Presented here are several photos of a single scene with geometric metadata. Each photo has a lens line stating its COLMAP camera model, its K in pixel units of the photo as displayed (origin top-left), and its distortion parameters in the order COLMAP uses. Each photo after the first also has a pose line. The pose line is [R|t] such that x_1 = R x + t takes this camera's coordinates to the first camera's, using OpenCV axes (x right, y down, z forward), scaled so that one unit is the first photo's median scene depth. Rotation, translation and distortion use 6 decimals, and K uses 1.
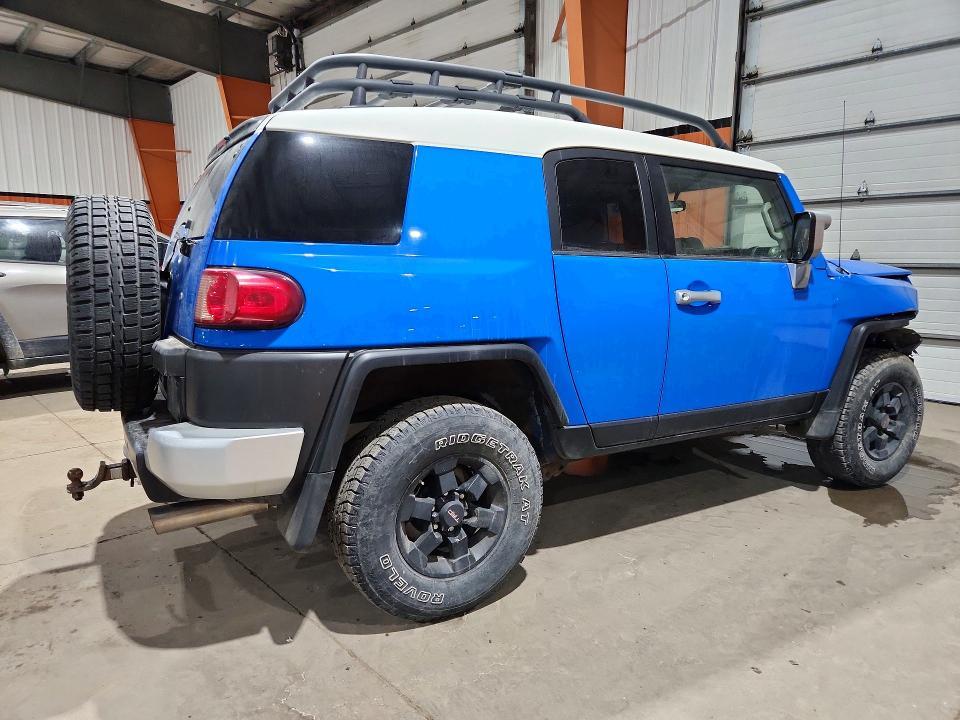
lens RADIAL K [[643.8, 0, 483.8], [0, 643.8, 354.2], [0, 0, 1]] dist [0.024743, -0.000944]
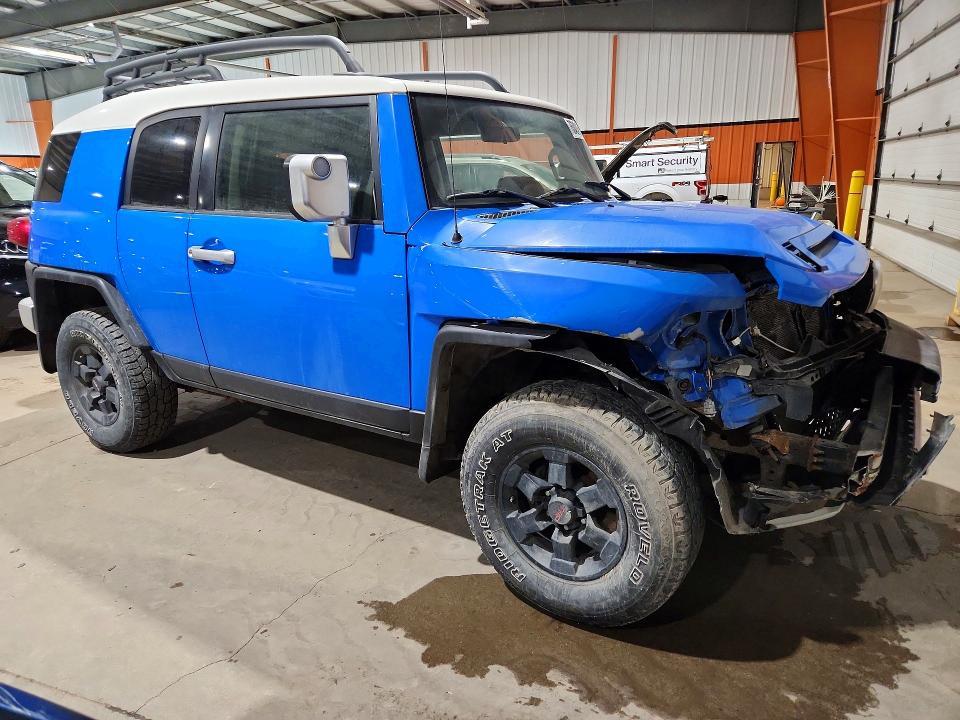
lens RADIAL K [[643.8, 0, 483.8], [0, 643.8, 354.2], [0, 0, 1]] dist [0.024743, -0.000944]
pose [[0.454782, 0.219474, -0.863136, 1.286940], [-0.108795, 0.975592, 0.190745, -0.160922], [0.883933, 0.007157, 0.467560, 0.844370]]
